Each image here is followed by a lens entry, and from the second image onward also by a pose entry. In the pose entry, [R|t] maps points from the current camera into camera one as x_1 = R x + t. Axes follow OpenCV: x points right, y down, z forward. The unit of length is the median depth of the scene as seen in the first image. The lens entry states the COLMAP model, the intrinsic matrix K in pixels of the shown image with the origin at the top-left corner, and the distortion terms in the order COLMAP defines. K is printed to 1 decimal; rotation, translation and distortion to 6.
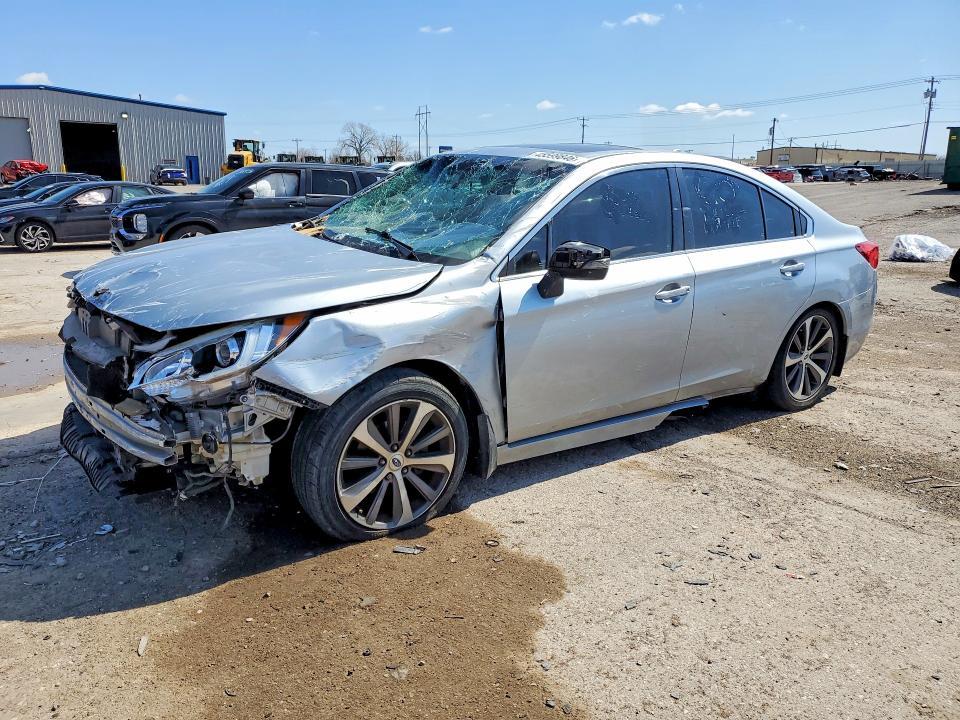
lens RADIAL K [[721.4, 0, 480.0], [0, 721.4, 360.0], [0, 0, 1]] dist [0.081263, -0.001153]
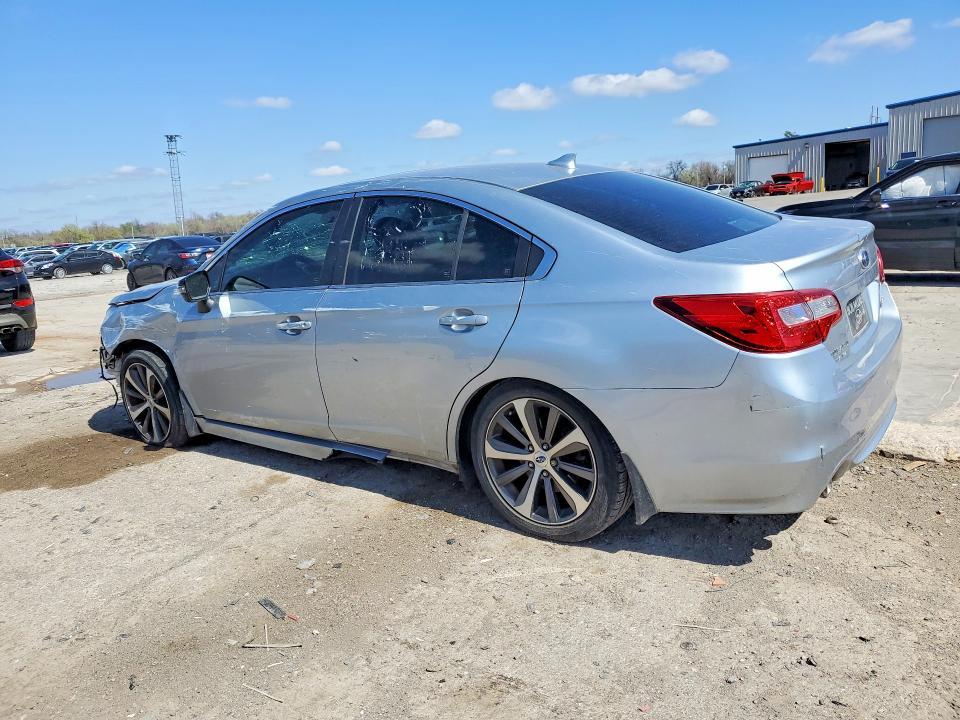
lens RADIAL K [[731.7, 0, 480.0], [0, 731.7, 360.0], [0, 0, 1]] dist [0.024752, -0.010038]
pose [[0.304327, 0.157168, -0.939512, 1.158589], [-0.152414, 0.981622, 0.114843, -0.178559], [0.940295, 0.108245, 0.322688, 0.810297]]
